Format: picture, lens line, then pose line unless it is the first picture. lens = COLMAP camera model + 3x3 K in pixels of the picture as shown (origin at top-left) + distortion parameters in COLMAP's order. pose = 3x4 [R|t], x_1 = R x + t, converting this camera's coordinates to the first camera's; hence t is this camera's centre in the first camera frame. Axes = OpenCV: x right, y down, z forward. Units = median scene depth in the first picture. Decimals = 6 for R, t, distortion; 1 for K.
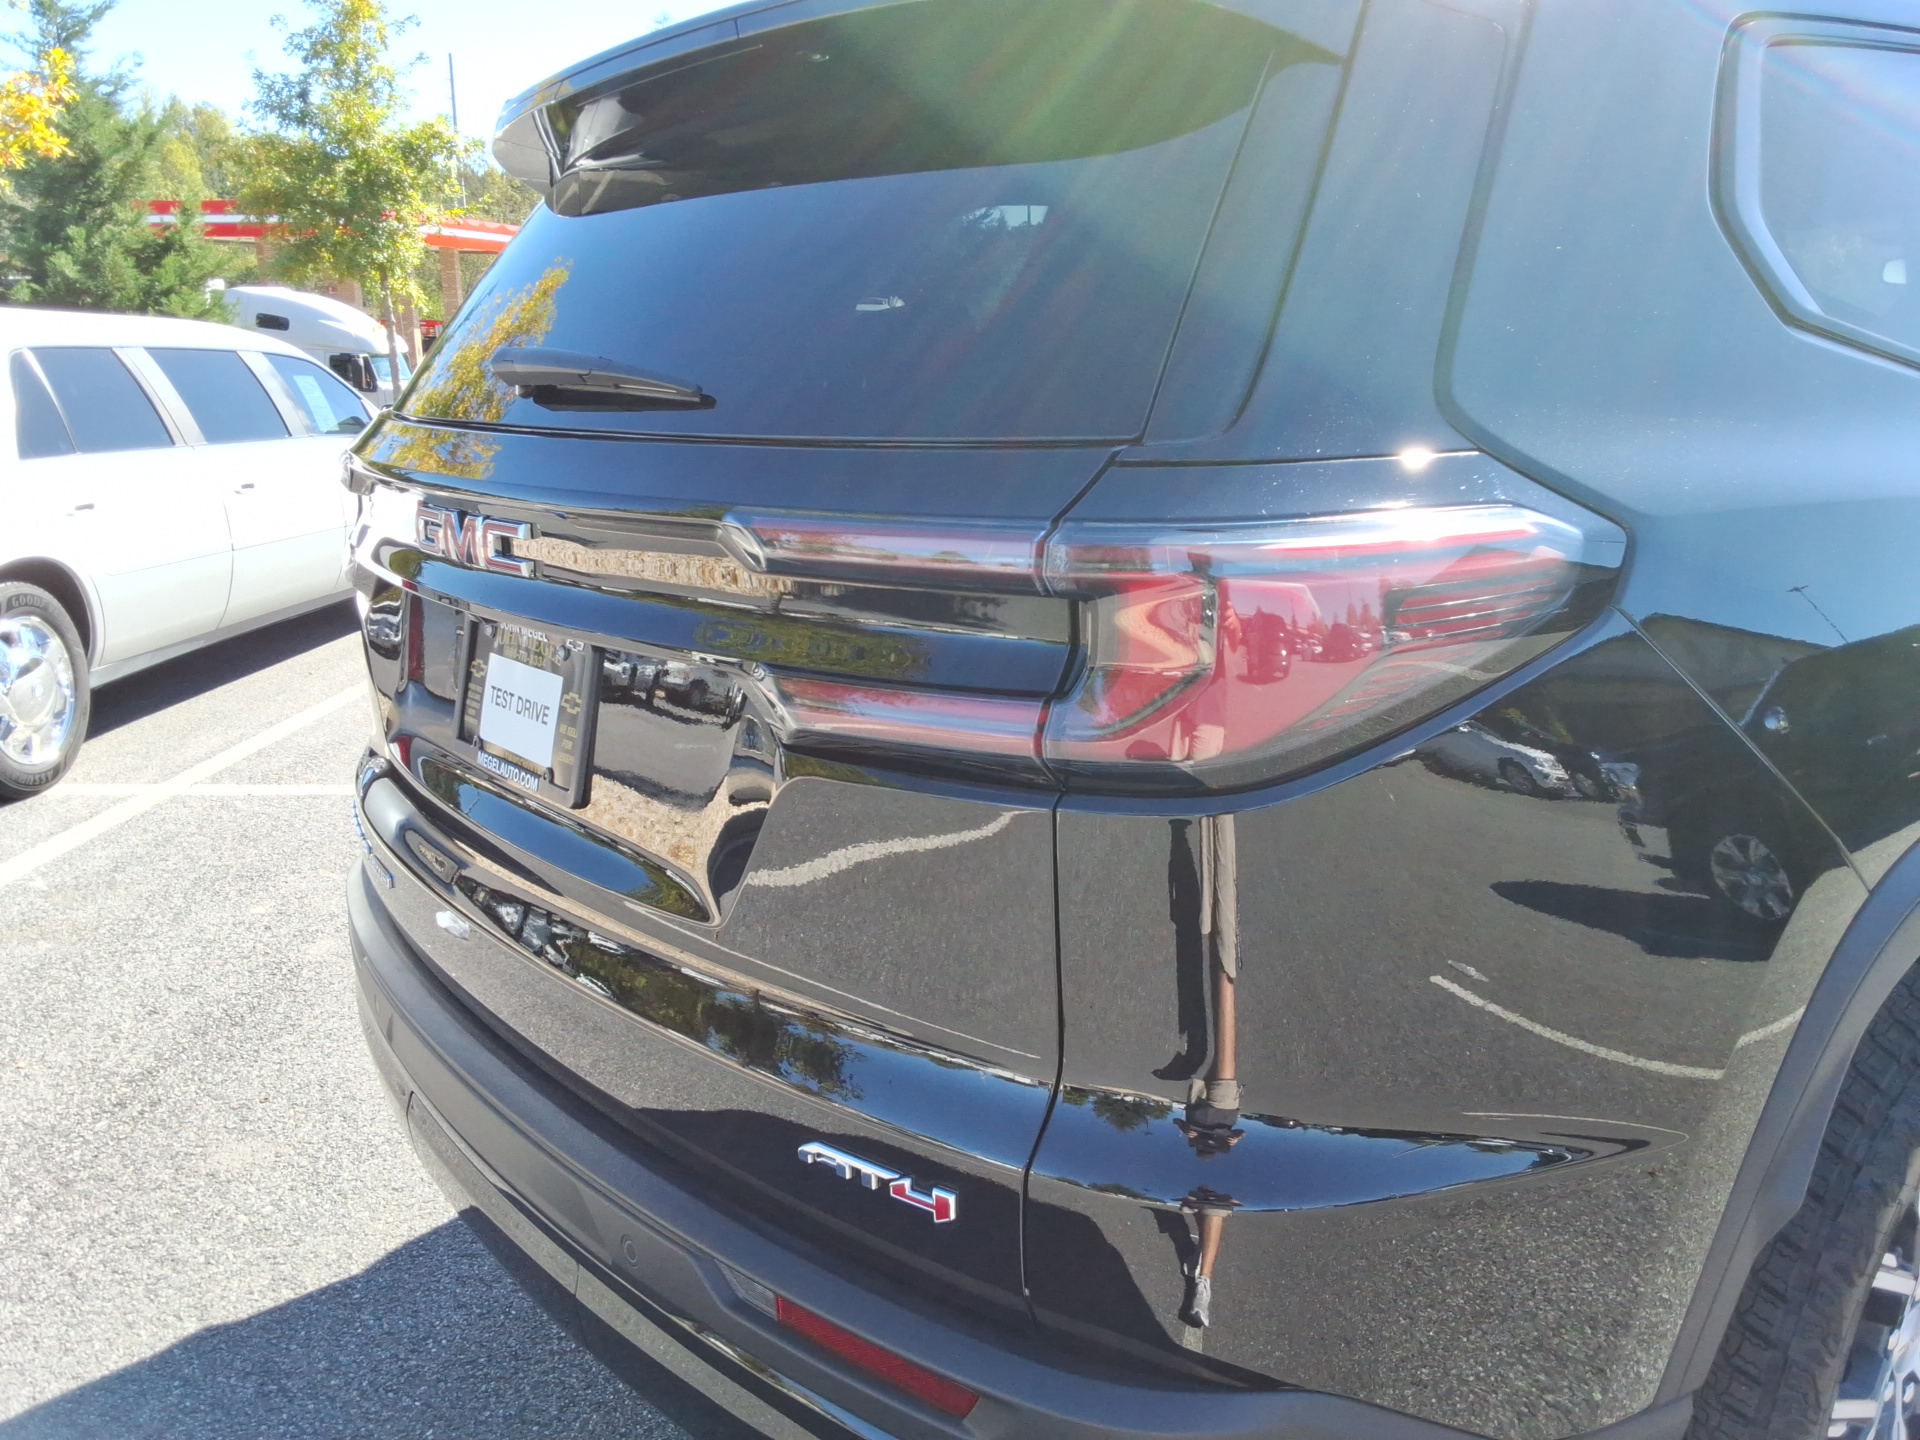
lens RADIAL K [[1546.6, 0, 992.7], [0, 1546.6, 688.5], [0, 0, 1]] dist [0.006711, -0.053530]
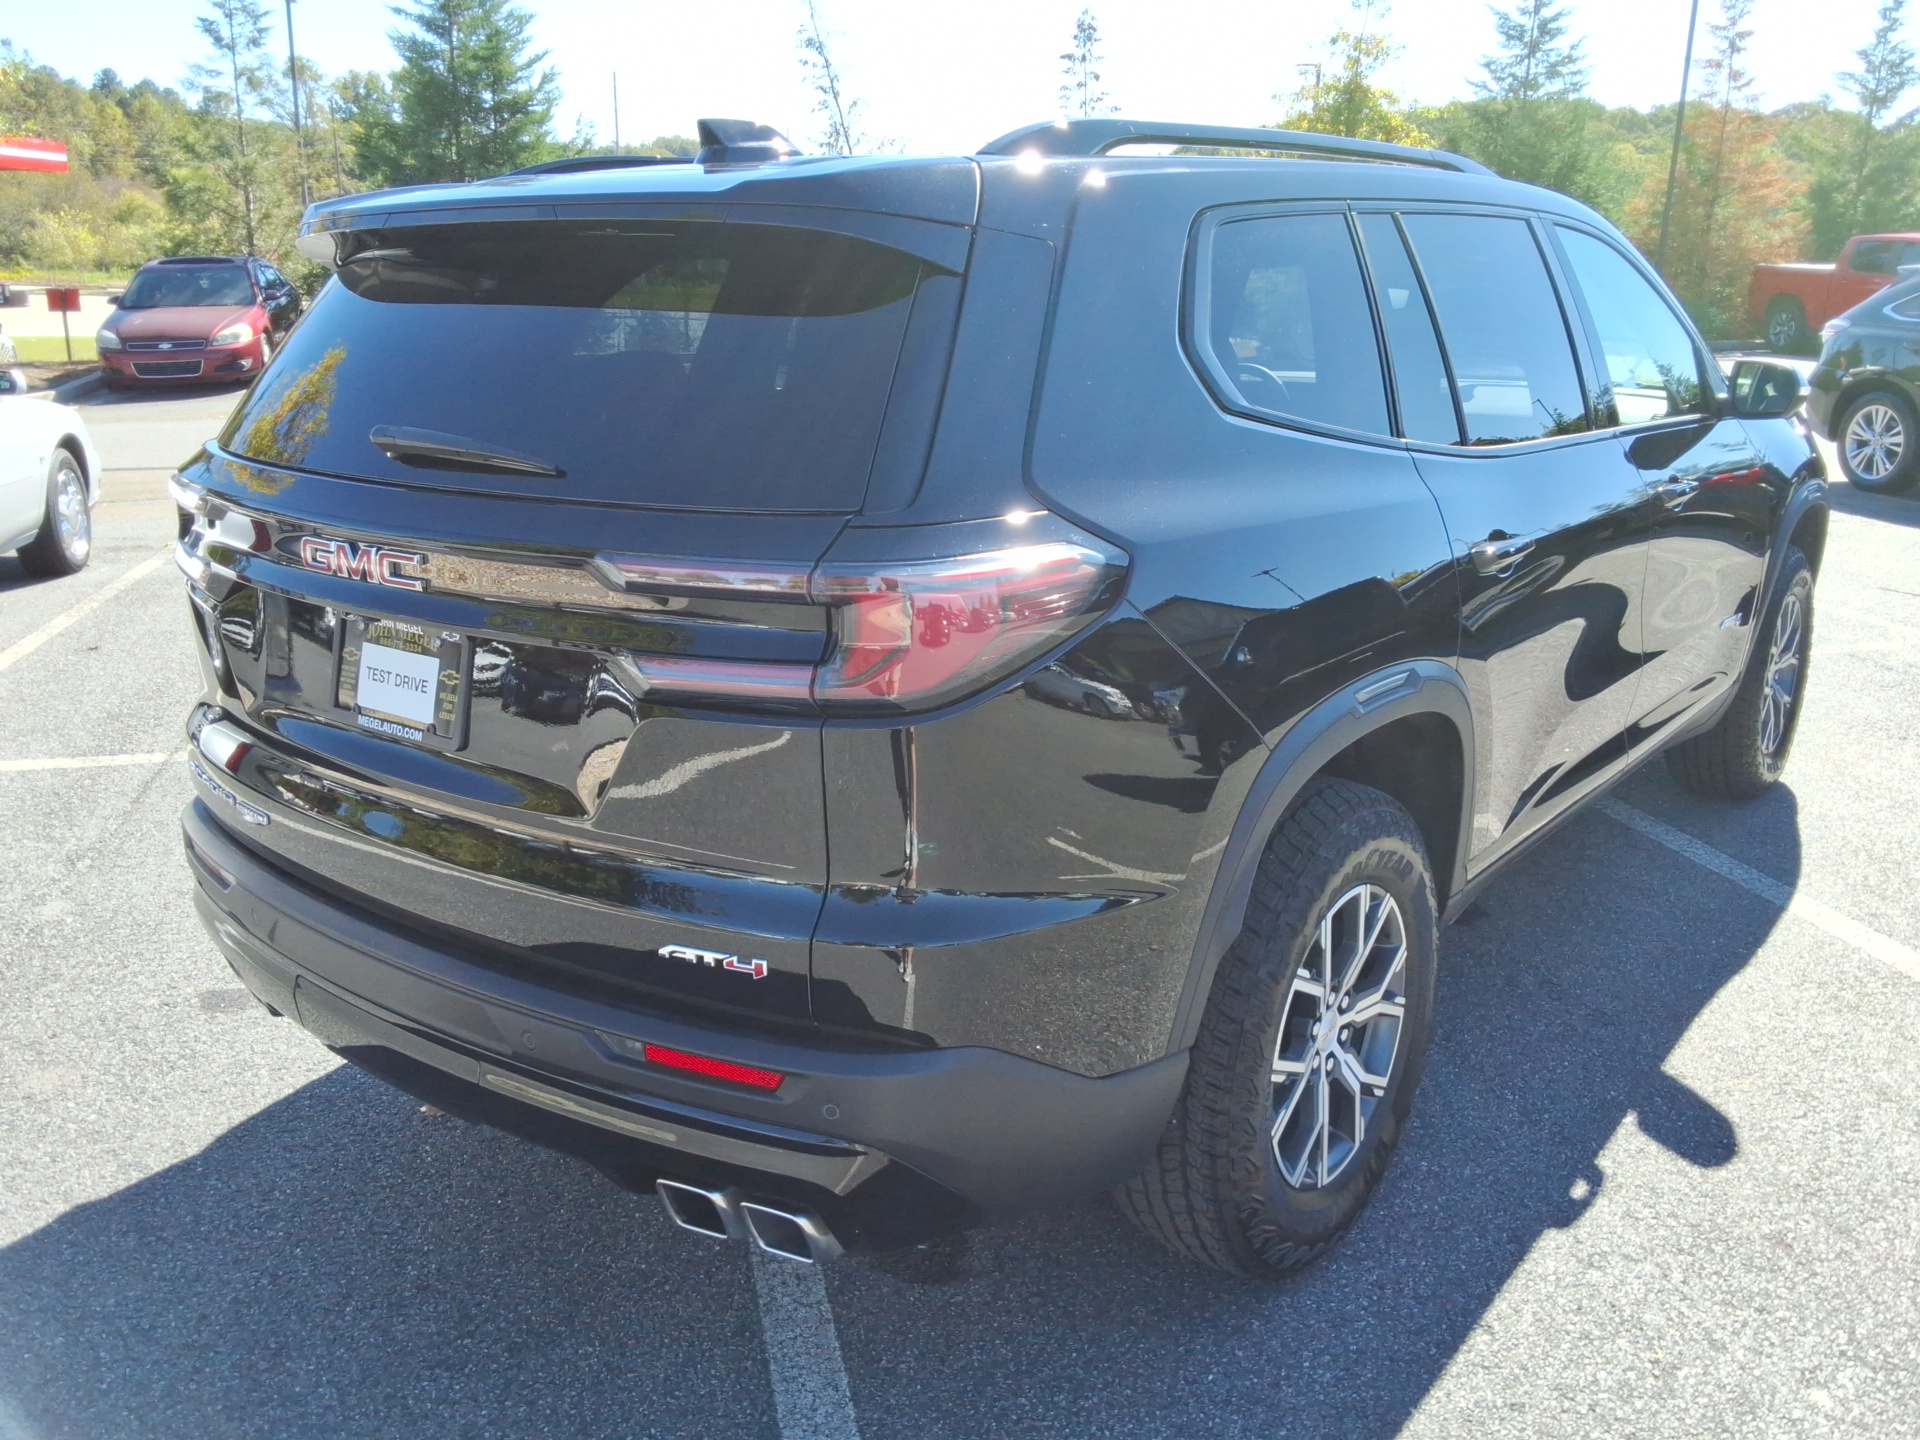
lens RADIAL K [[1551.4, 0, 965.7], [0, 1551.4, 702.1], [0, 0, 1]] dist [0.094052, -0.134792]
pose [[0.972314, -0.045704, 0.229166, -0.164484], [0.035449, 0.998186, 0.048671, -0.024311], [-0.230975, -0.039200, 0.972170, -0.596638]]
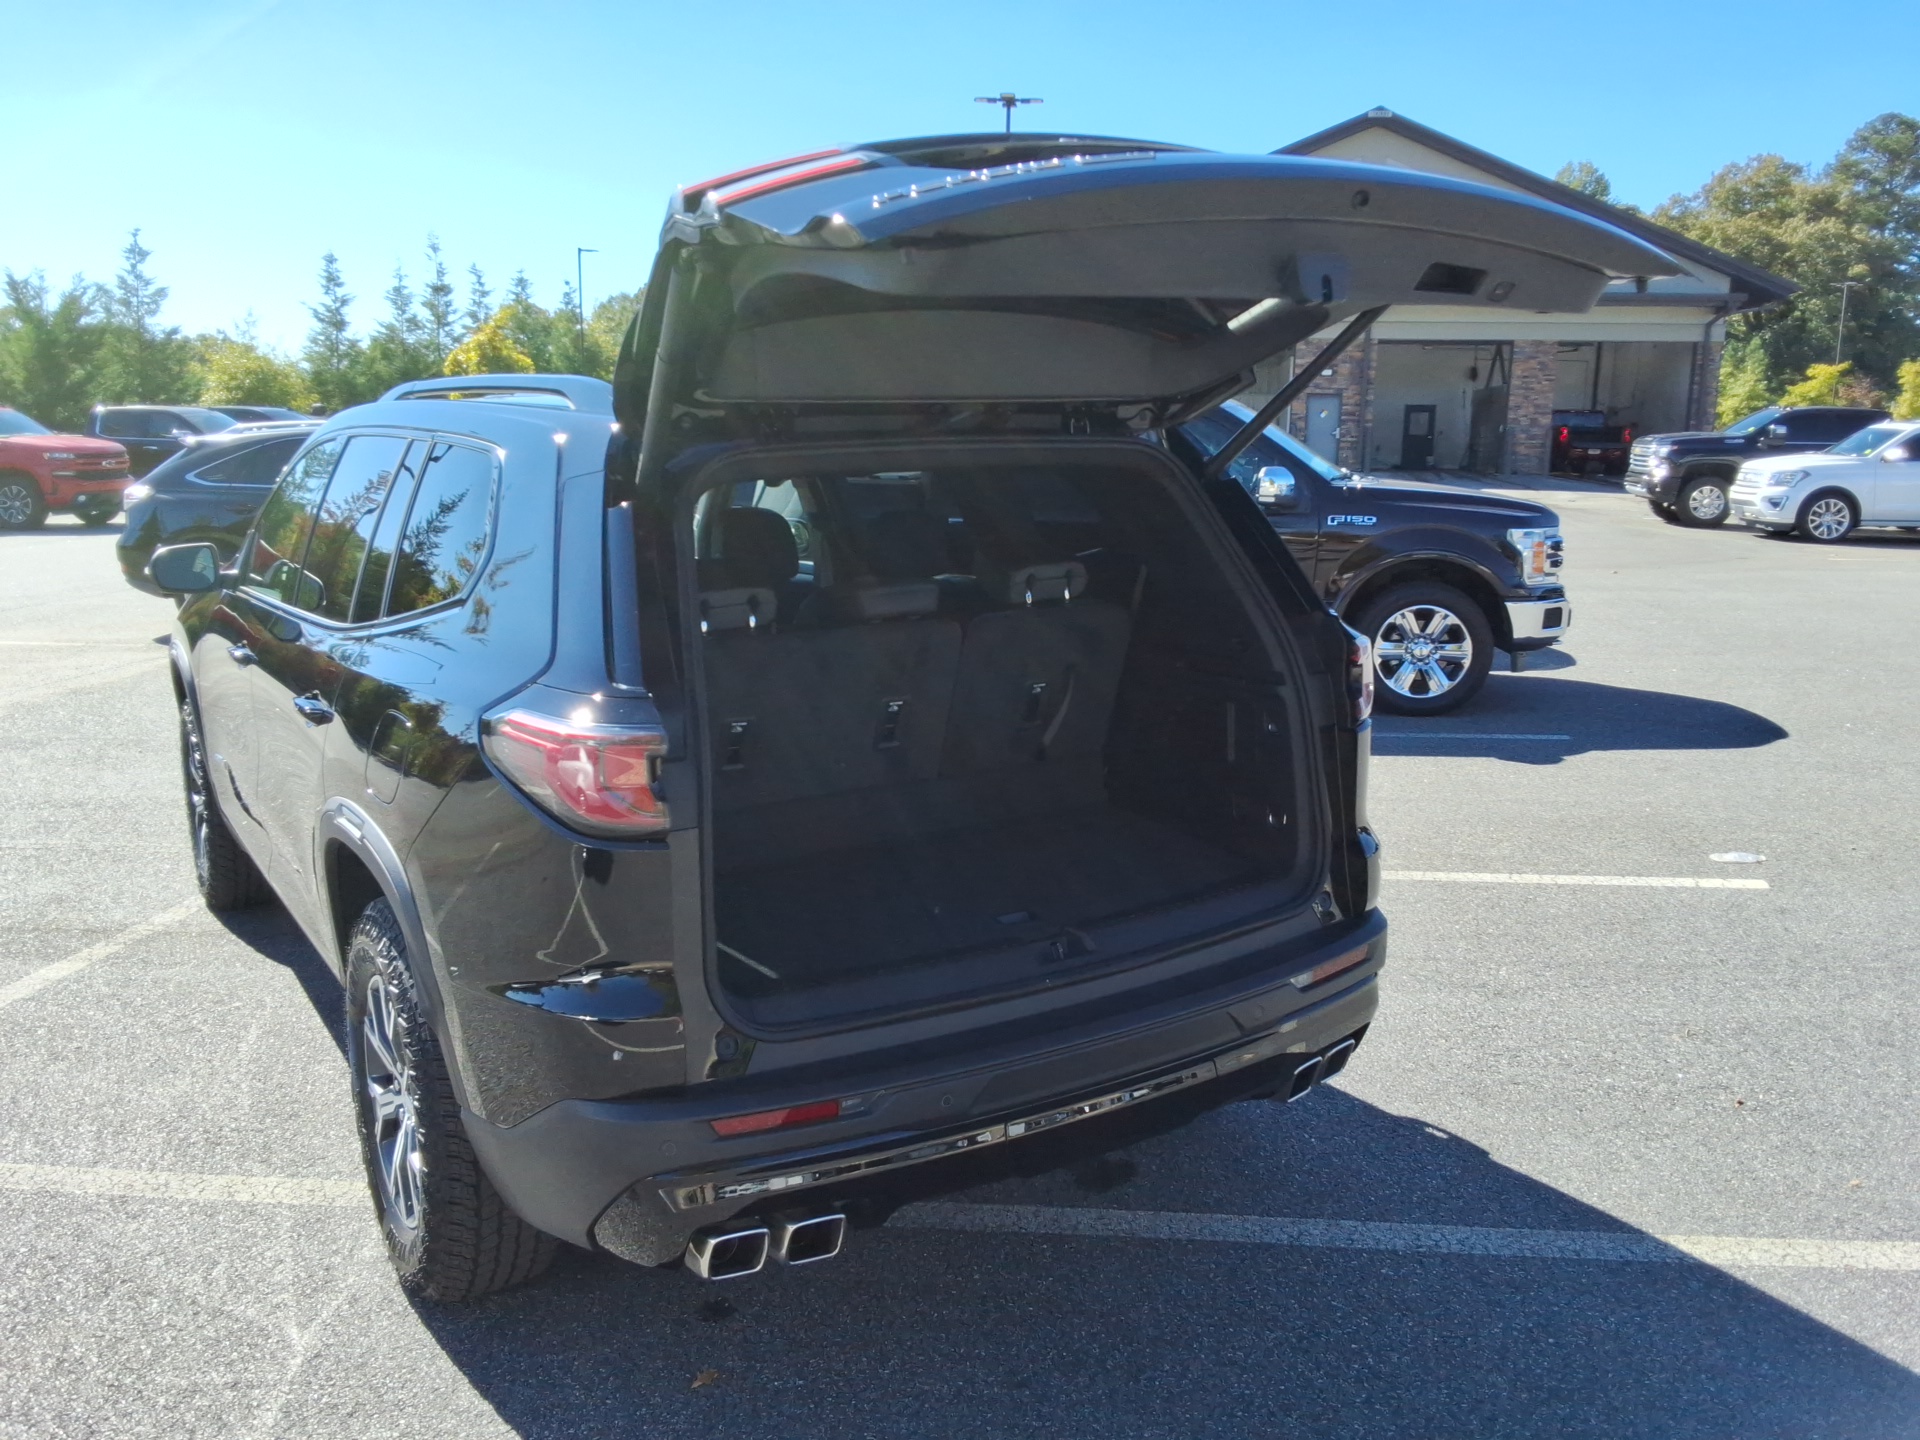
lens RADIAL K [[1551.4, 0, 980.2], [0, 1551.4, 715.8], [0, 0, 1]] dist [0.094052, -0.134792]
pose [[0.110668, -0.167526, 0.979637, -2.466353], [0.224366, 0.964456, 0.139583, -0.448044], [-0.968201, 0.204350, 0.144321, 1.043140]]
